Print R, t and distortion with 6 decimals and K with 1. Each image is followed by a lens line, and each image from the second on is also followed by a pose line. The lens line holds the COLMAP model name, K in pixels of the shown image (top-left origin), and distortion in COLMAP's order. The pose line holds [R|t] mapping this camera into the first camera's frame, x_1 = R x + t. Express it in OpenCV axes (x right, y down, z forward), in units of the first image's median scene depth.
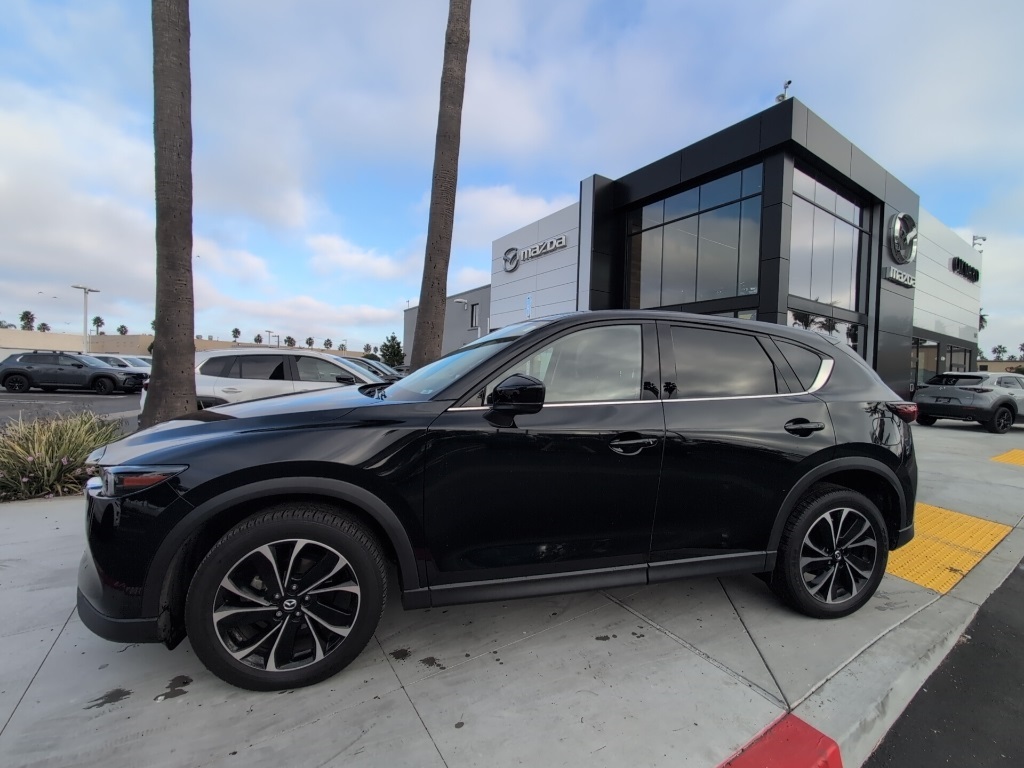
lens RADIAL K [[433.8, 0, 515.6], [0, 433.8, 382.9], [0, 0, 1]] dist [-0.001221, 0.000752]
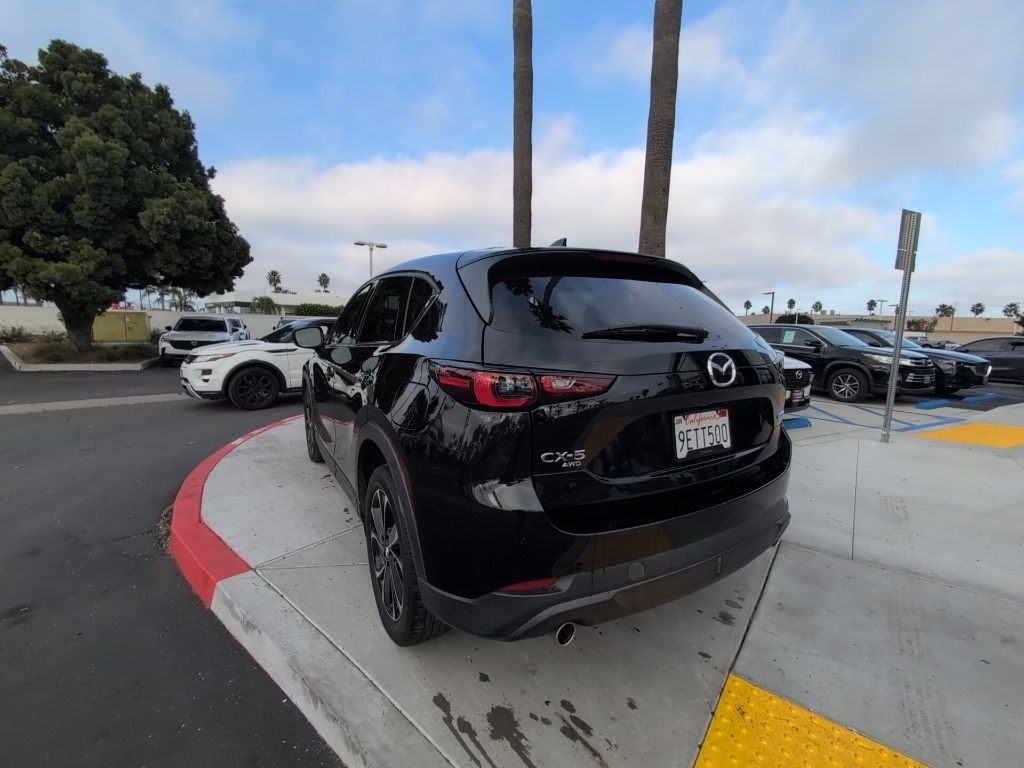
lens RADIAL K [[434.7, 0, 515.9], [0, 434.7, 382.2], [0, 0, 1]] dist [-0.001114, 0.000677]
pose [[0.298921, 0.089195, -0.950100, 1.488672], [-0.037430, 0.995952, 0.081724, 0.024980], [0.953543, 0.011133, 0.301050, 0.963176]]
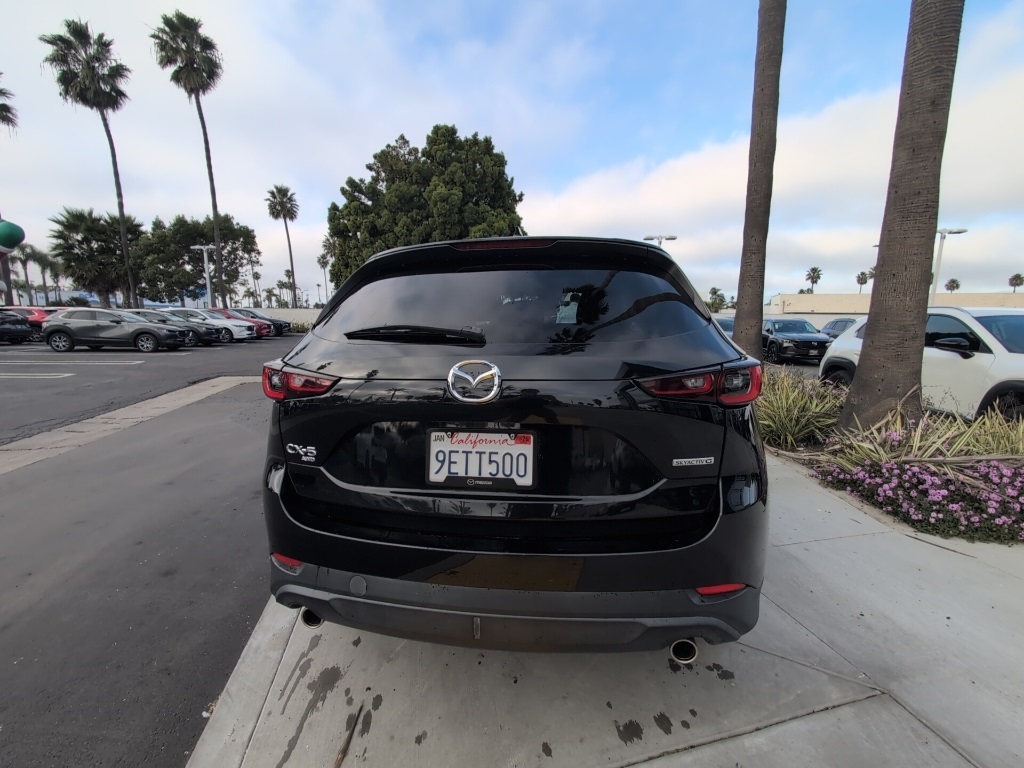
lens RADIAL K [[434.9, 0, 515.9], [0, 434.9, 382.2], [0, 0, 1]] dist [0.000393, -0.000003]
pose [[-0.370881, 0.099079, -0.923380, 1.420398], [-0.045062, 0.991201, 0.124456, -0.012706], [0.927587, 0.087767, -0.363153, 1.620684]]
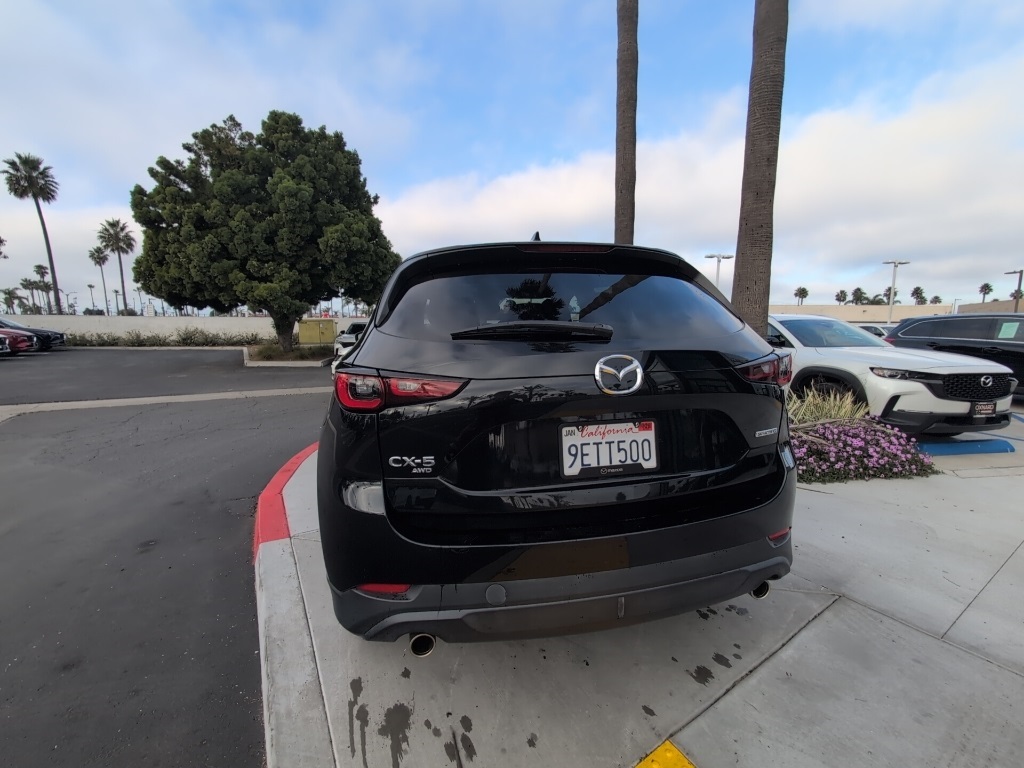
lens RADIAL K [[434.7, 0, 515.9], [0, 434.7, 382.2], [0, 0, 1]] dist [-0.001114, 0.000677]
pose [[-0.031176, 0.093915, -0.995092, 1.507990], [-0.029086, 0.995069, 0.094824, 0.010993], [0.999091, 0.031899, -0.028291, 1.306373]]
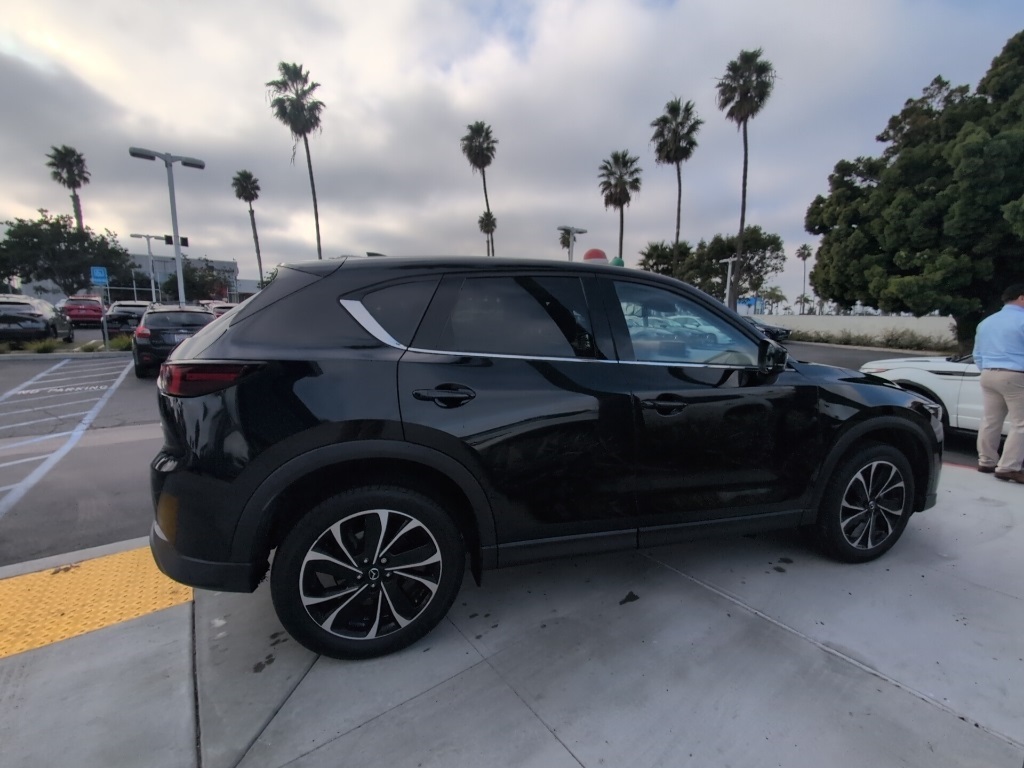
lens RADIAL K [[435.7, 0, 515.9], [0, 435.7, 382.3], [0, 0, 1]] dist [0.000024, 0.000020]
pose [[-0.996545, -0.046245, -0.068990, 0.392381], [-0.057701, 0.982948, 0.174598, -0.094645], [0.059739, 0.177975, -0.982220, 2.343664]]
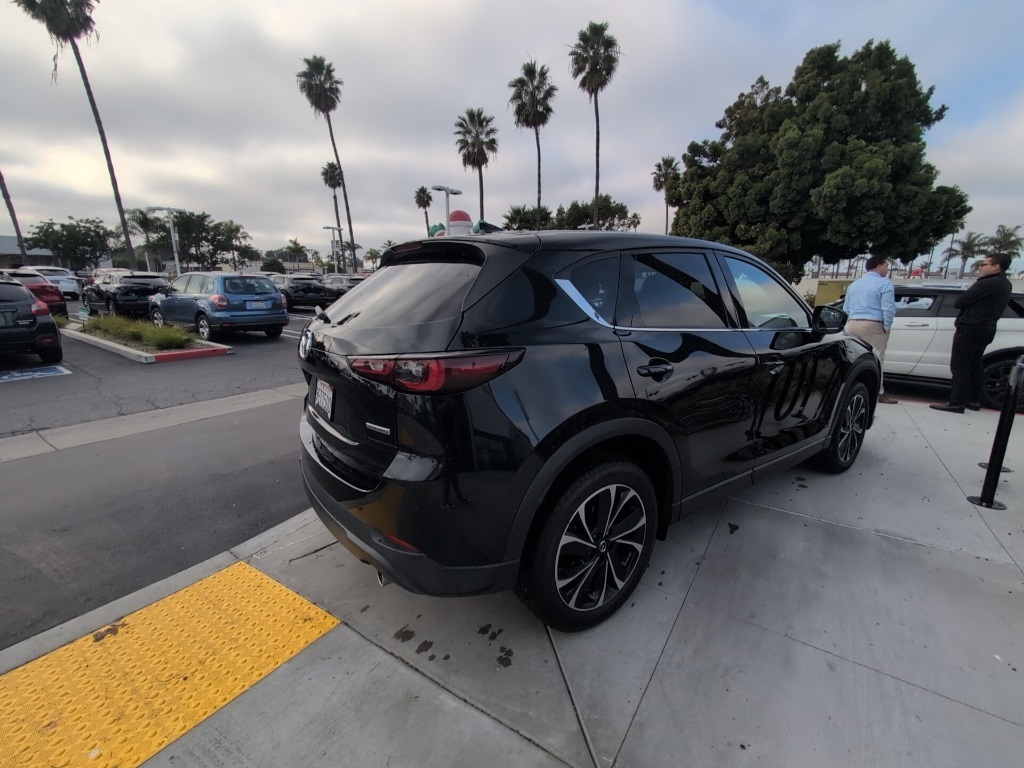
lens RADIAL K [[434.7, 0, 515.9], [0, 434.7, 382.2], [0, 0, 1]] dist [-0.001114, 0.000677]
pose [[-0.925451, 0.041905, -0.376543, 0.954467], [-0.052275, 0.970235, 0.236455, -0.087105], [0.375244, 0.238511, -0.895715, 2.228094]]
